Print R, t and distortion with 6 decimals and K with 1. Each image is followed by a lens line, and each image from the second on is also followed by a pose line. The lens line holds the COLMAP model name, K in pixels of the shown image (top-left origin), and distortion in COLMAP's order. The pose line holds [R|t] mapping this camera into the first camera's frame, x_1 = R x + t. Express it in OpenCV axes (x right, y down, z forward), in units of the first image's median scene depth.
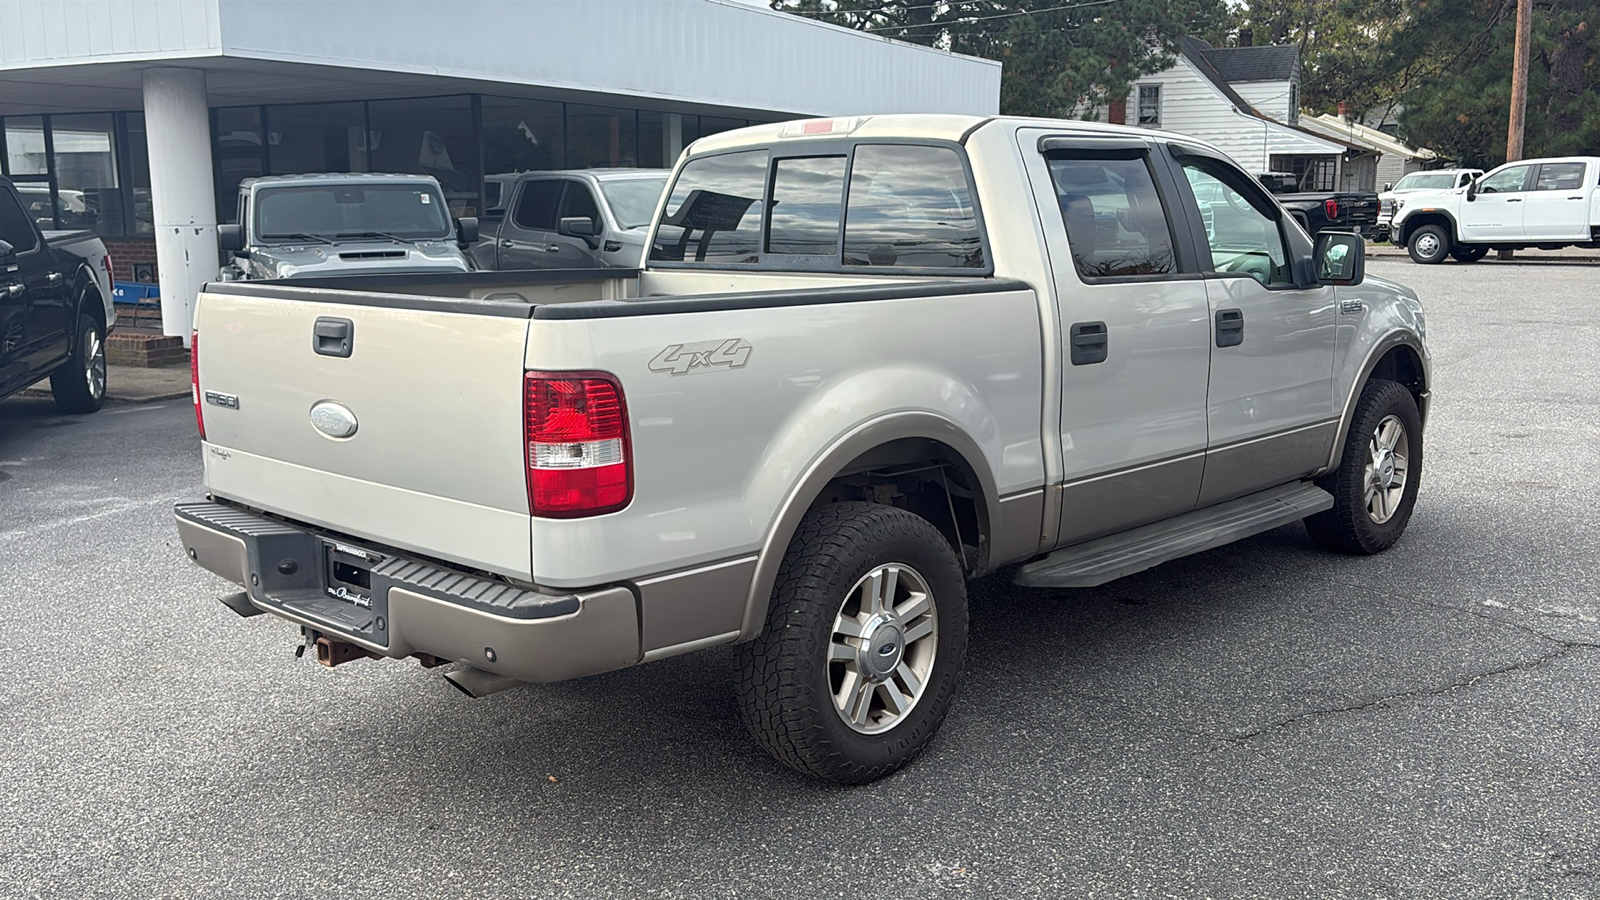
lens RADIAL K [[1485.5, 0, 766.3], [0, 1485.5, 449.8], [0, 0, 1]] dist [0.031484, 0.000000]
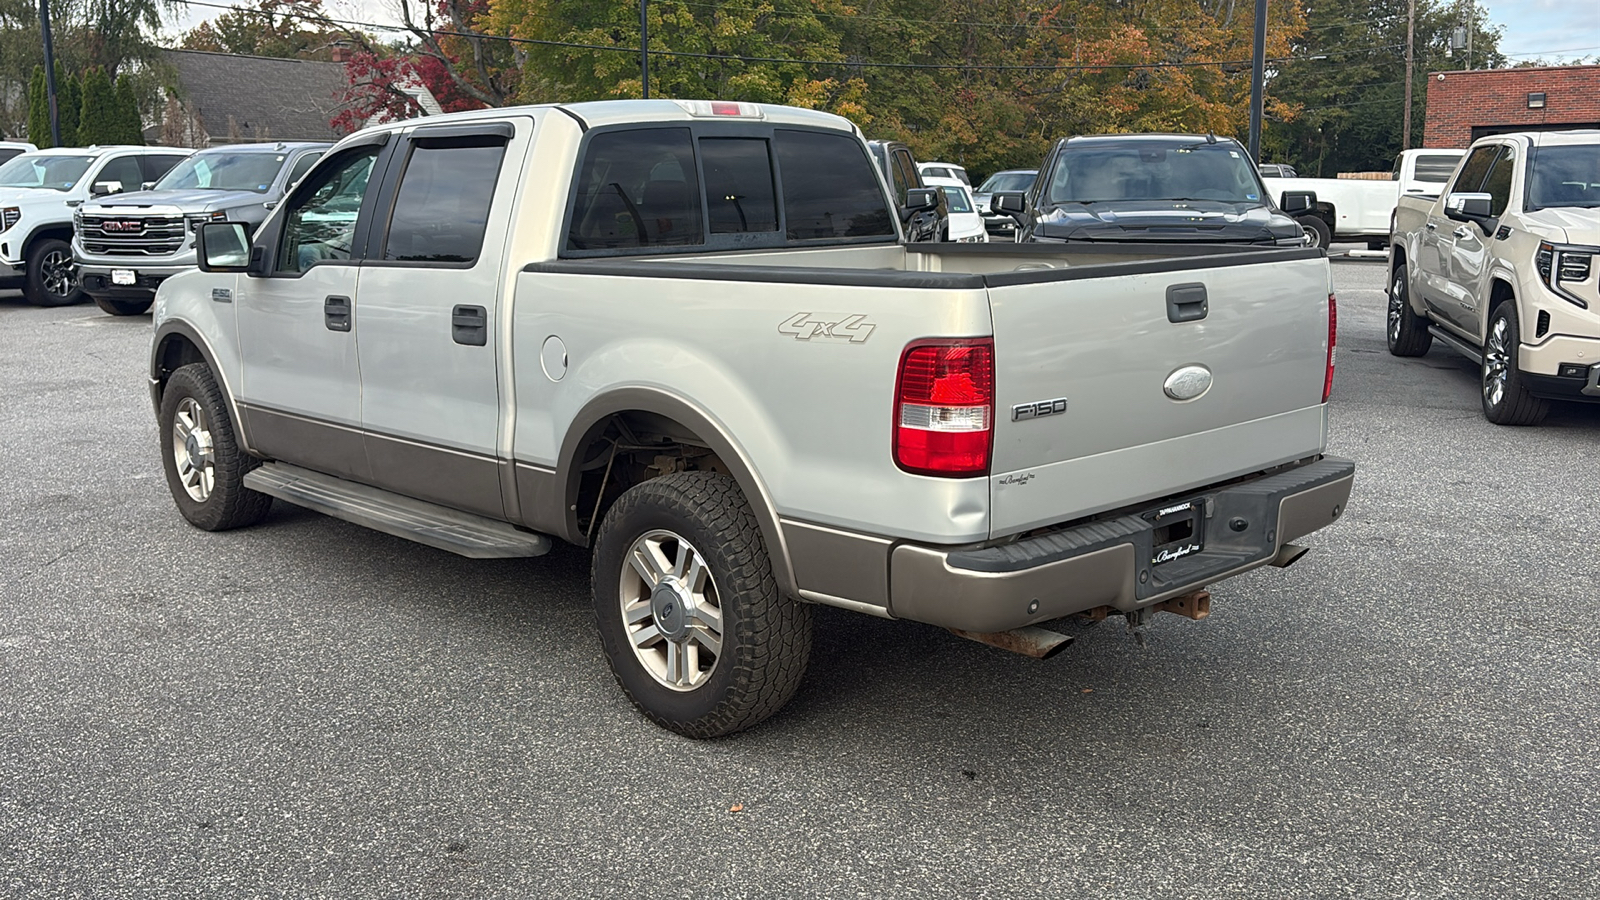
lens RADIAL K [[1487.1, 0, 771.8], [0, 1487.1, 444.1], [0, 0, 1]] dist [0.028449, 0.000000]
pose [[0.054678, -0.163681, 0.984997, -0.969722], [0.175105, 0.972757, 0.151927, -0.135599], [-0.983030, 0.164170, 0.081849, 0.877597]]
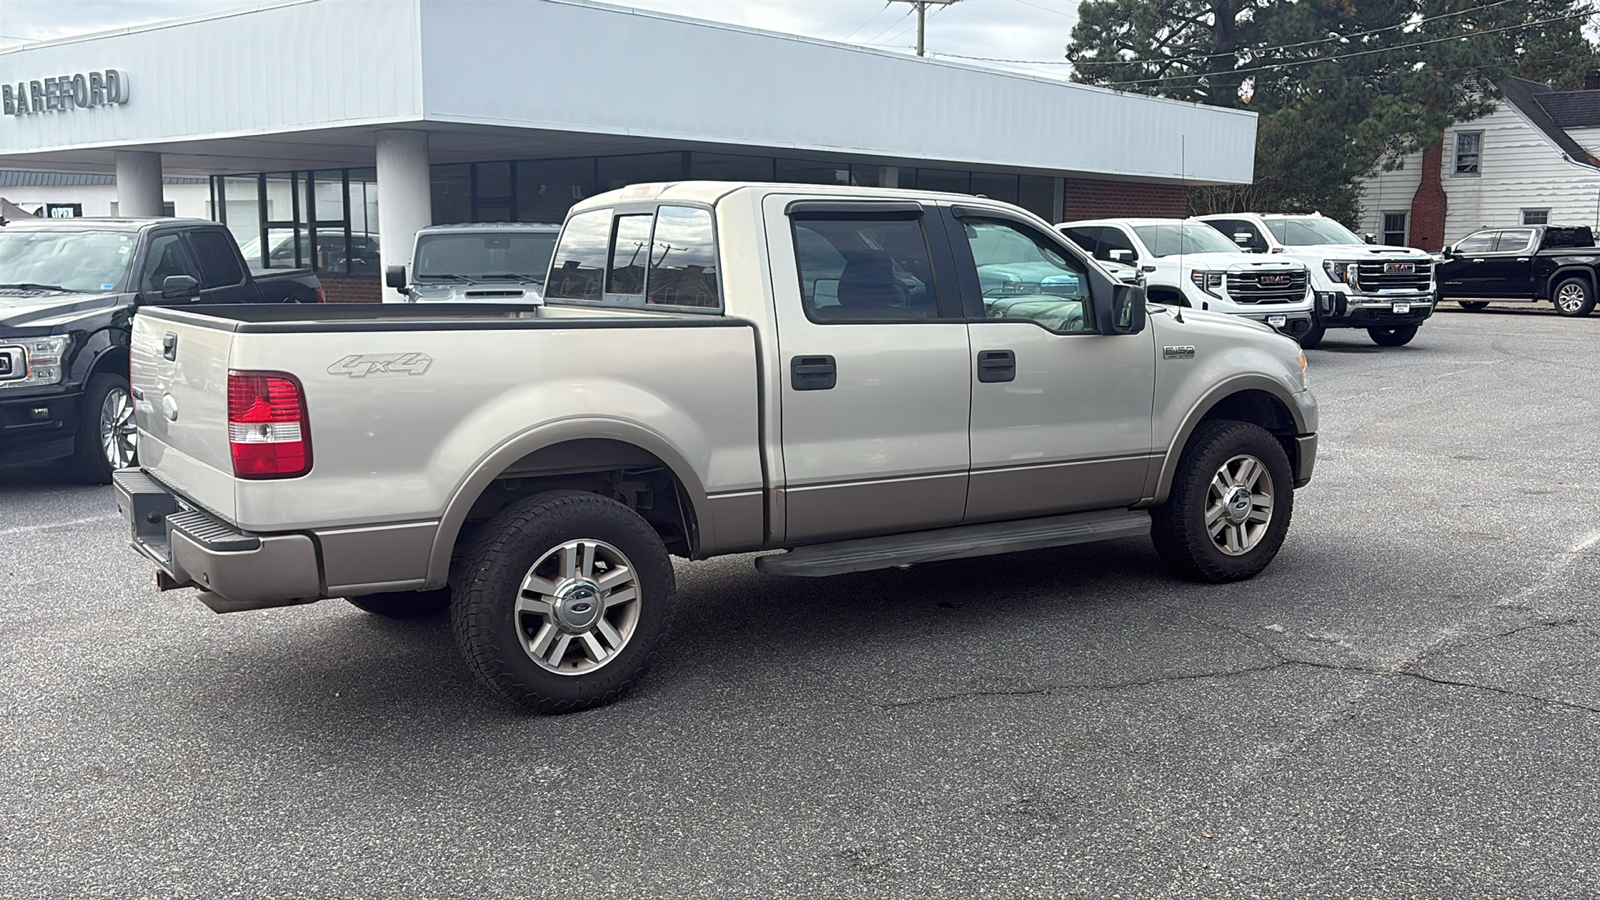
lens RADIAL K [[1485.5, 0, 783.7], [0, 1485.5, 440.9], [0, 0, 1]] dist [0.031484, 0.000000]
pose [[0.976998, 0.038176, -0.209801, 0.390249], [-0.045849, 0.998441, -0.031828, 0.019956], [0.208259, 0.040715, 0.977226, -0.148786]]
